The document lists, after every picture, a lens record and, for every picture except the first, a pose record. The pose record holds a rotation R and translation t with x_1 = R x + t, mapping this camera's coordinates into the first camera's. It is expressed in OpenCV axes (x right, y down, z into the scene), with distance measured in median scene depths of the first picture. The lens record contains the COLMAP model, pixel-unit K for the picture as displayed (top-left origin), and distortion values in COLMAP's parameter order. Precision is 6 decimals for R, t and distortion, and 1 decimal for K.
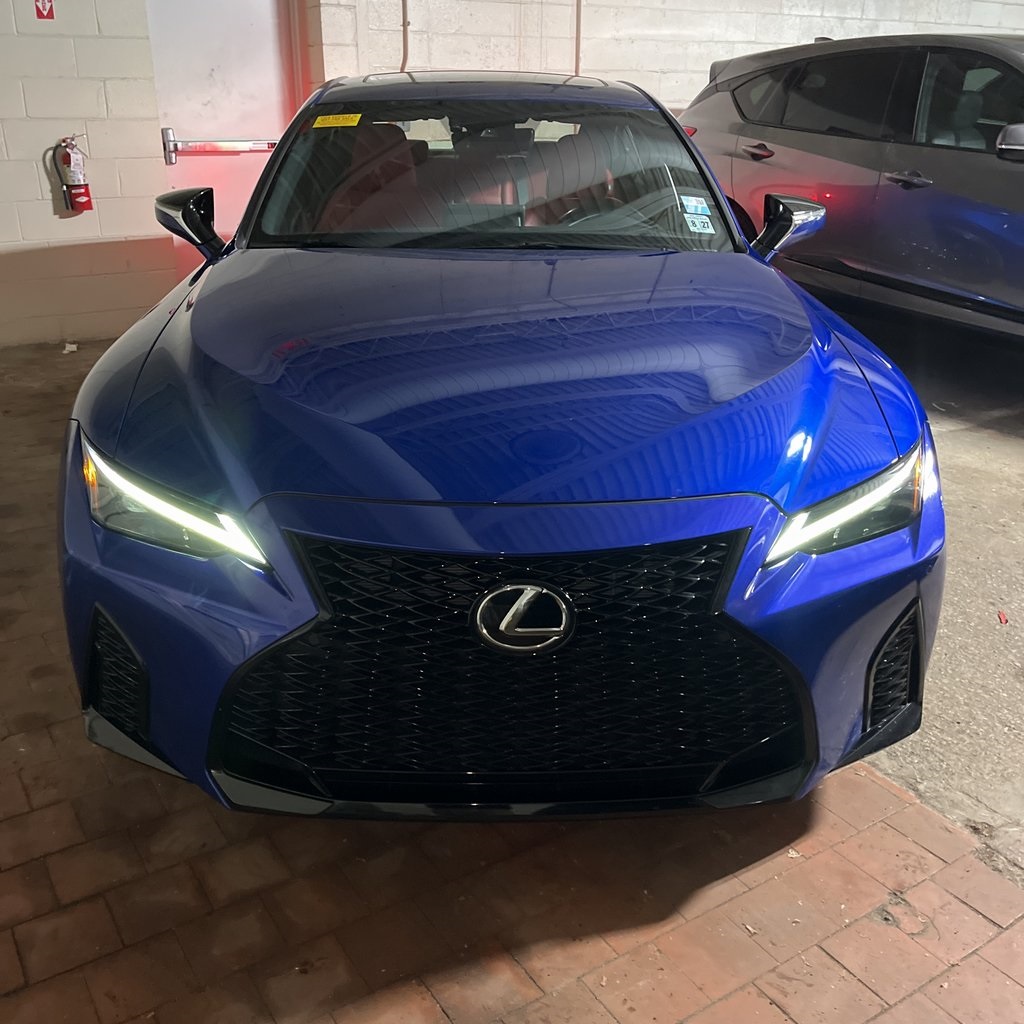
lens RADIAL K [[1030.3, 0, 500.0], [0, 1030.3, 513.2], [0, 0, 1]] dist [0.018279, 0.015645]
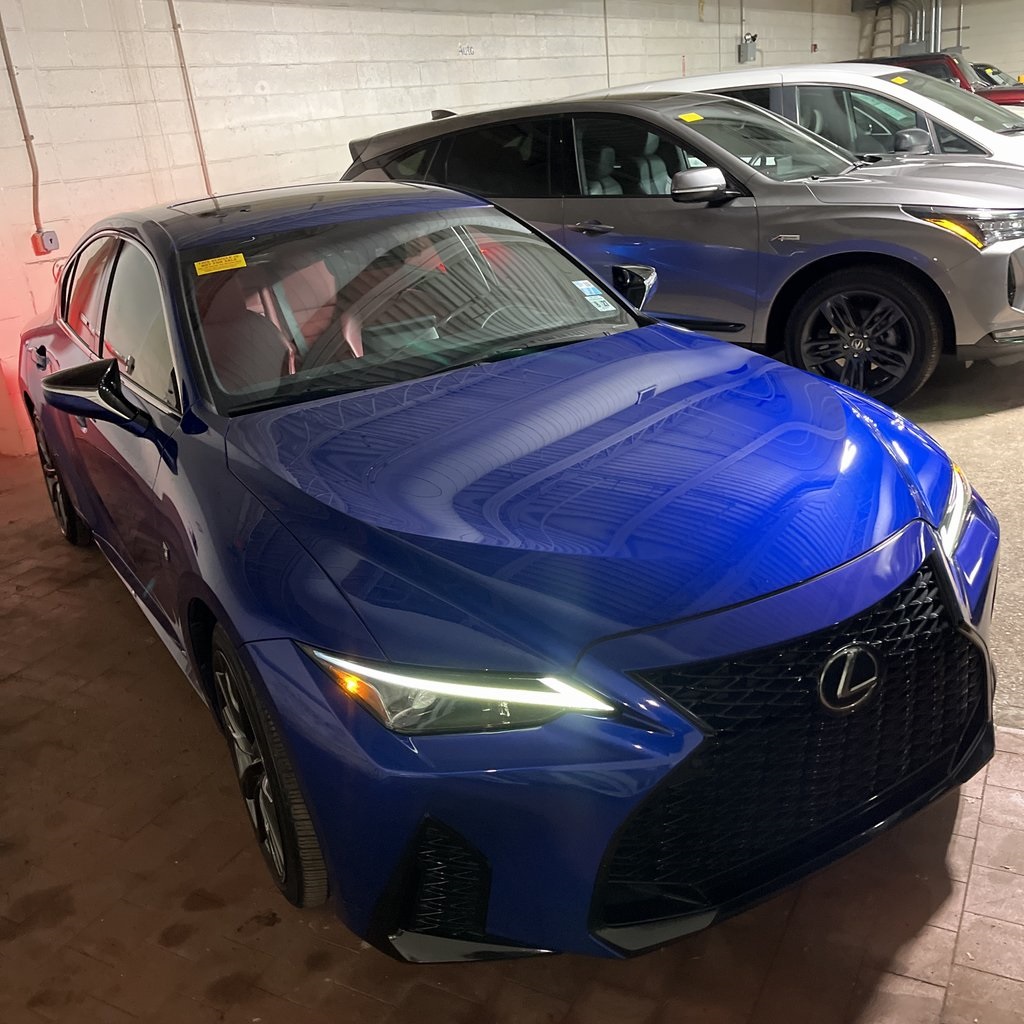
lens RADIAL K [[1022.2, 0, 492.1], [0, 1022.2, 511.9], [0, 0, 1]] dist [0.082356, -0.115366]
pose [[0.874554, -0.259936, 0.409376, -0.248059], [0.278199, 0.960399, 0.015494, -0.067134], [-0.397191, 0.100338, 0.912234, 0.034798]]
